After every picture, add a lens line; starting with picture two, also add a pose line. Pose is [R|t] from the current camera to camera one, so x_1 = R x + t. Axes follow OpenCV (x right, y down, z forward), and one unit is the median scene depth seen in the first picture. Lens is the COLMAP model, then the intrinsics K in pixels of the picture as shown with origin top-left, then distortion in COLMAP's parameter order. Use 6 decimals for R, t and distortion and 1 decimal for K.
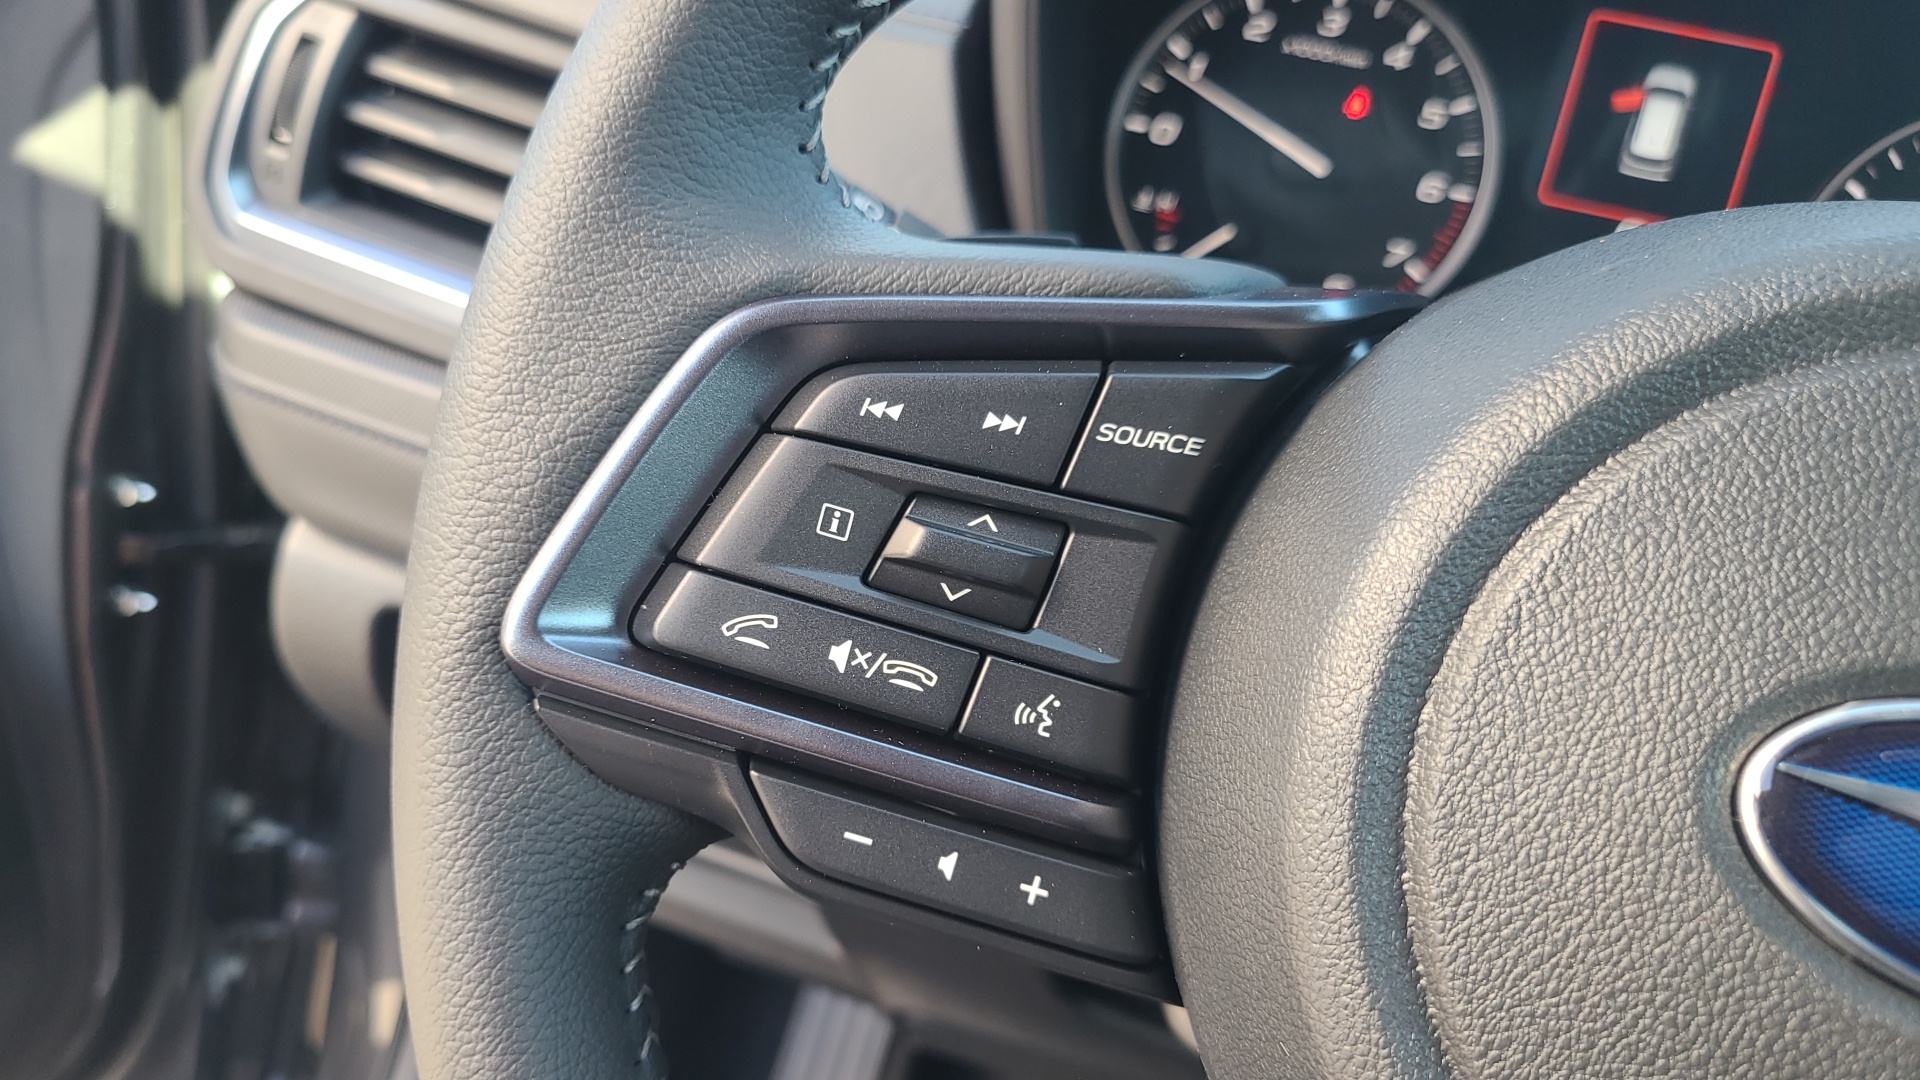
lens RADIAL K [[1439.7, 0, 938.9], [0, 1439.7, 547.9], [0, 0, 1]] dist [0.056846, -0.031990]
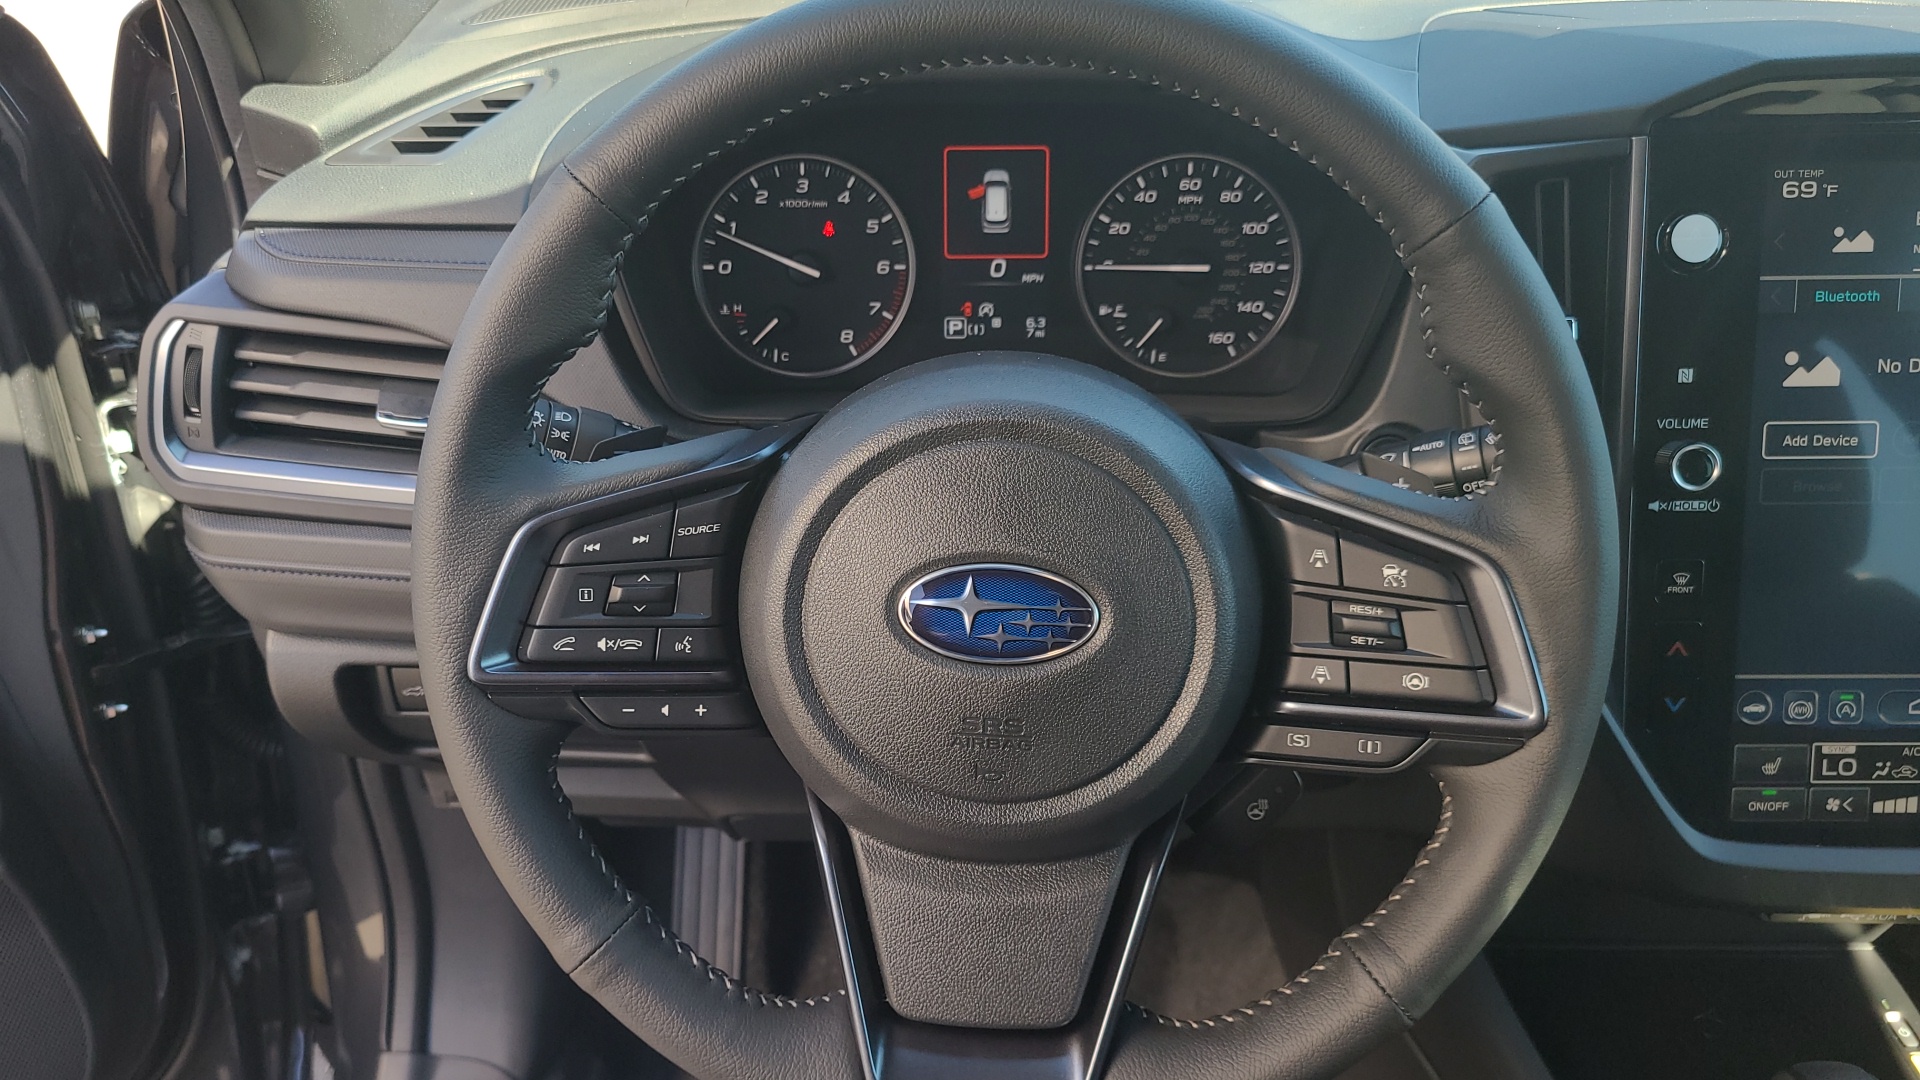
lens RADIAL K [[1466.0, 0, 938.6], [0, 1466.0, 523.9], [0, 0, 1]] dist [0.052260, -0.015026]
pose [[0.956699, -0.266046, 0.118098, 0.241448], [0.255684, 0.961995, 0.095871, -0.219748], [-0.139116, -0.061524, 0.988363, -1.584168]]
